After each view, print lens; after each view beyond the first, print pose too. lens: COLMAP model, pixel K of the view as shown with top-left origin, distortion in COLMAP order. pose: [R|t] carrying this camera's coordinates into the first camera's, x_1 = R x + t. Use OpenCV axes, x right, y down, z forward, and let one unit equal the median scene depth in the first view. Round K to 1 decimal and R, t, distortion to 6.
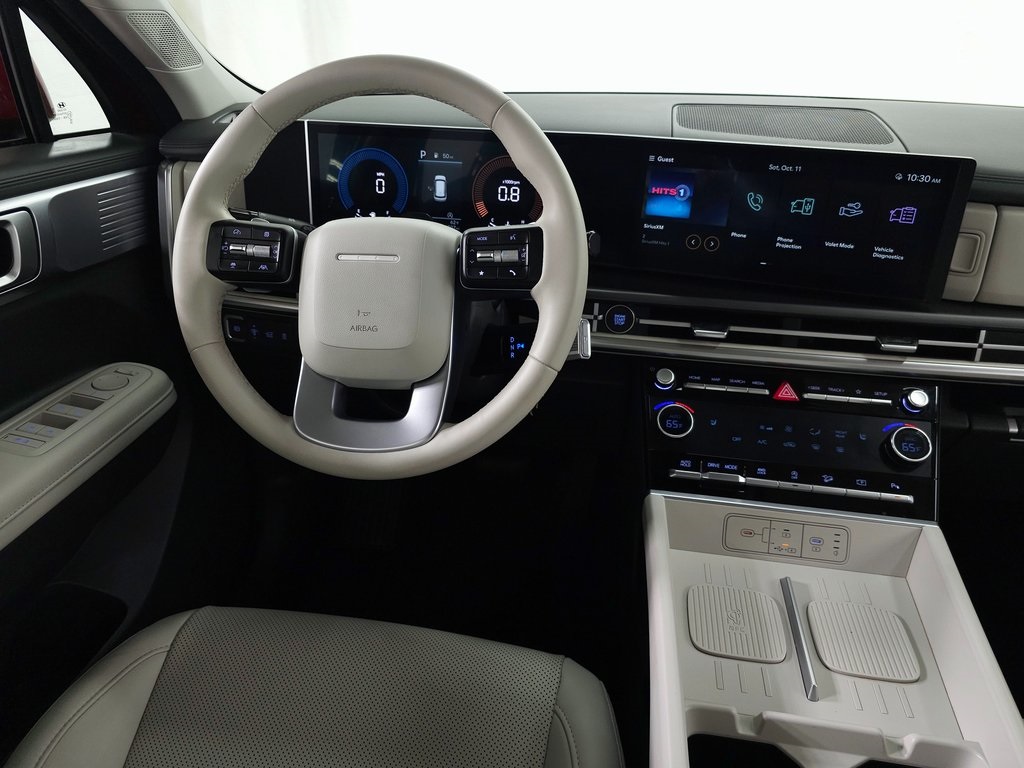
lens RADIAL K [[667.2, 0, 511.1], [0, 667.2, 384.5], [0, 0, 1]] dist [0.033874, -0.038809]
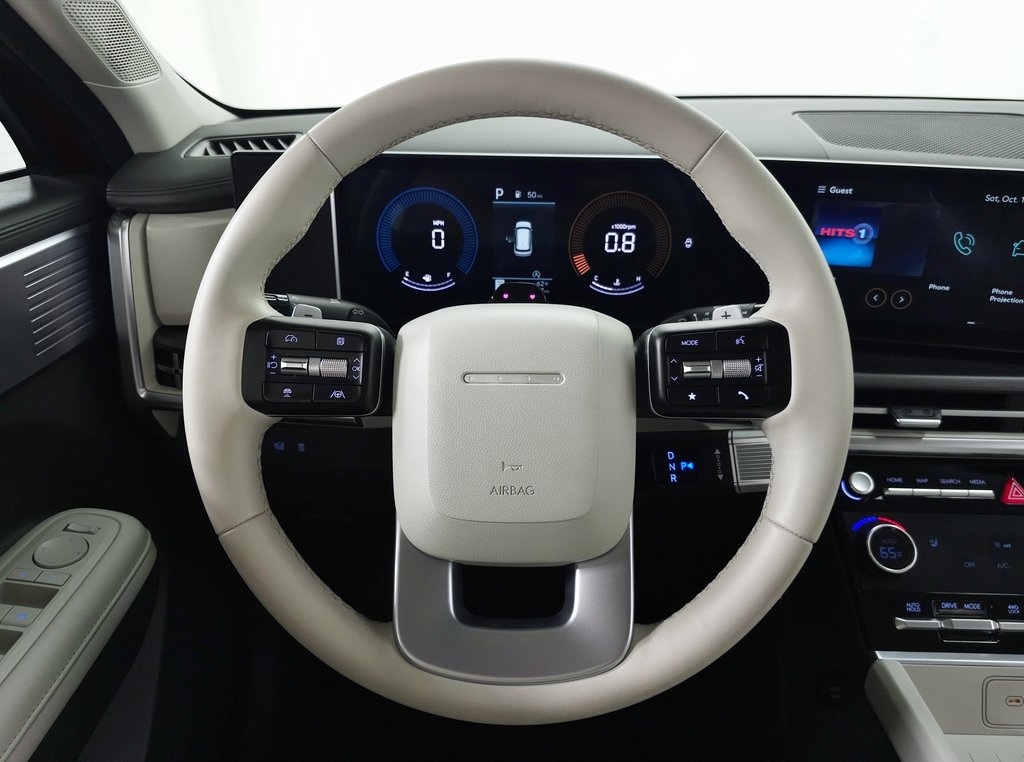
lens RADIAL K [[667.2, 0, 495.2], [0, 667.2, 381.5], [0, 0, 1]] dist [0.033874, -0.038809]
pose [[0.991927, -0.068588, 0.106665, -0.251845], [0.068816, 0.997628, 0.001541, -0.159190], [-0.106517, 0.005812, 0.994294, 0.317234]]
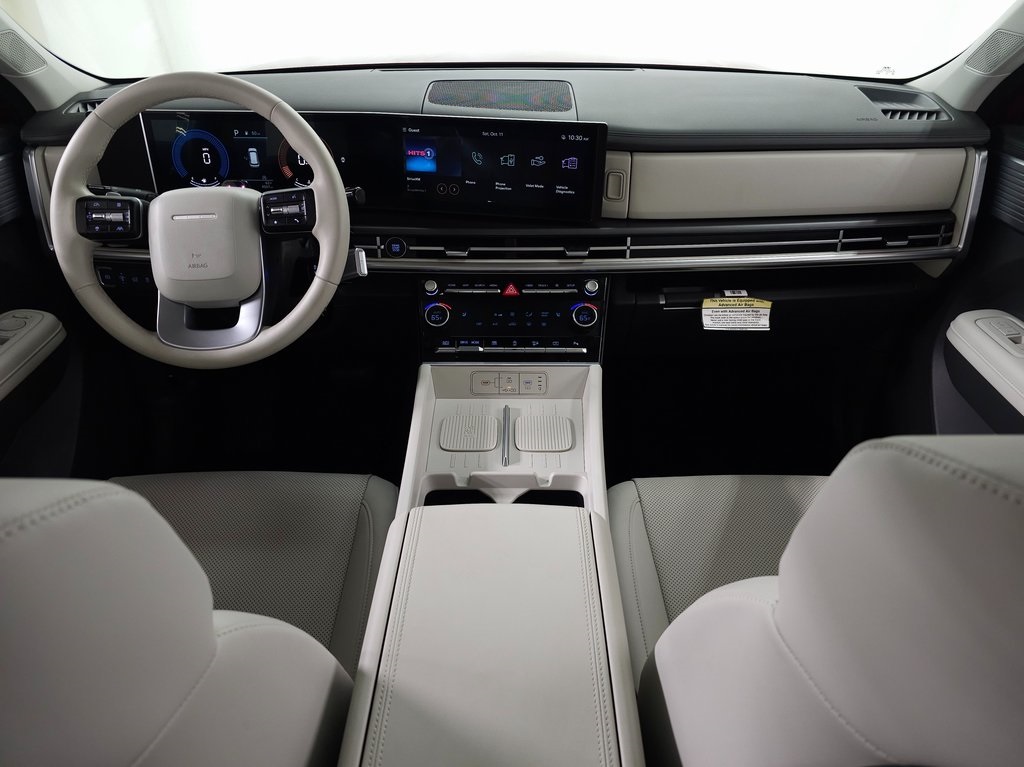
lens RADIAL K [[667.2, 0, 515.3], [0, 667.2, 390.9], [0, 0, 1]] dist [0.033874, -0.038809]
pose [[0.985593, -0.102995, 0.134159, 0.203190], [0.088670, 0.990111, 0.108712, 0.076112], [-0.144030, -0.095250, 0.984979, -0.492147]]
